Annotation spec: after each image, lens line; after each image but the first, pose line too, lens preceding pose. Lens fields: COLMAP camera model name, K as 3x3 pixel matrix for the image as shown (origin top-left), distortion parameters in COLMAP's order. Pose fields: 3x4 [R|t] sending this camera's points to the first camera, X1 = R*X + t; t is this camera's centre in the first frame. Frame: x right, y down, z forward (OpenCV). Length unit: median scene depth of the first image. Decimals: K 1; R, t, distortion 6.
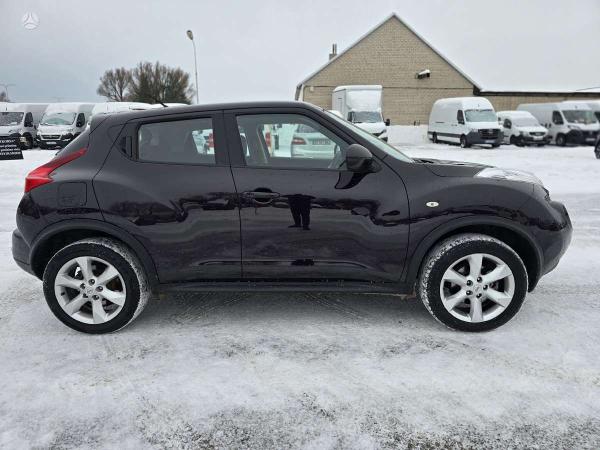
lens RADIAL K [[454.6, 0, 299.5], [0, 454.6, 228.3], [0, 0, 1]] dist [0.060767, -0.065278]
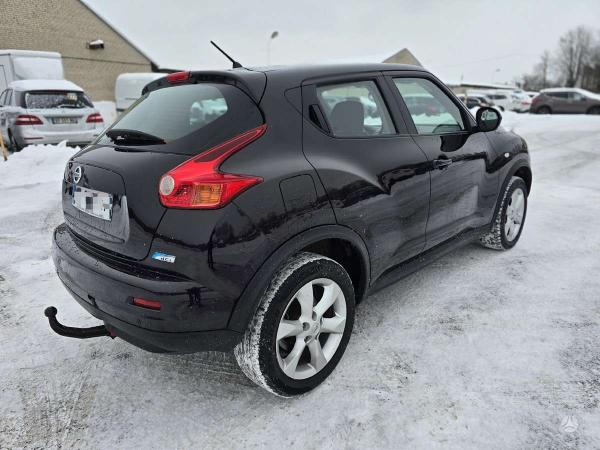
lens RADIAL K [[454.6, 0, 300.6], [0, 454.6, 222.2], [0, 0, 1]] dist [0.060767, -0.065278]
pose [[0.624216, -0.195246, 0.756461, -0.328472], [0.174357, 0.978662, 0.108722, -0.033497], [-0.761547, 0.064029, 0.644939, 0.192978]]
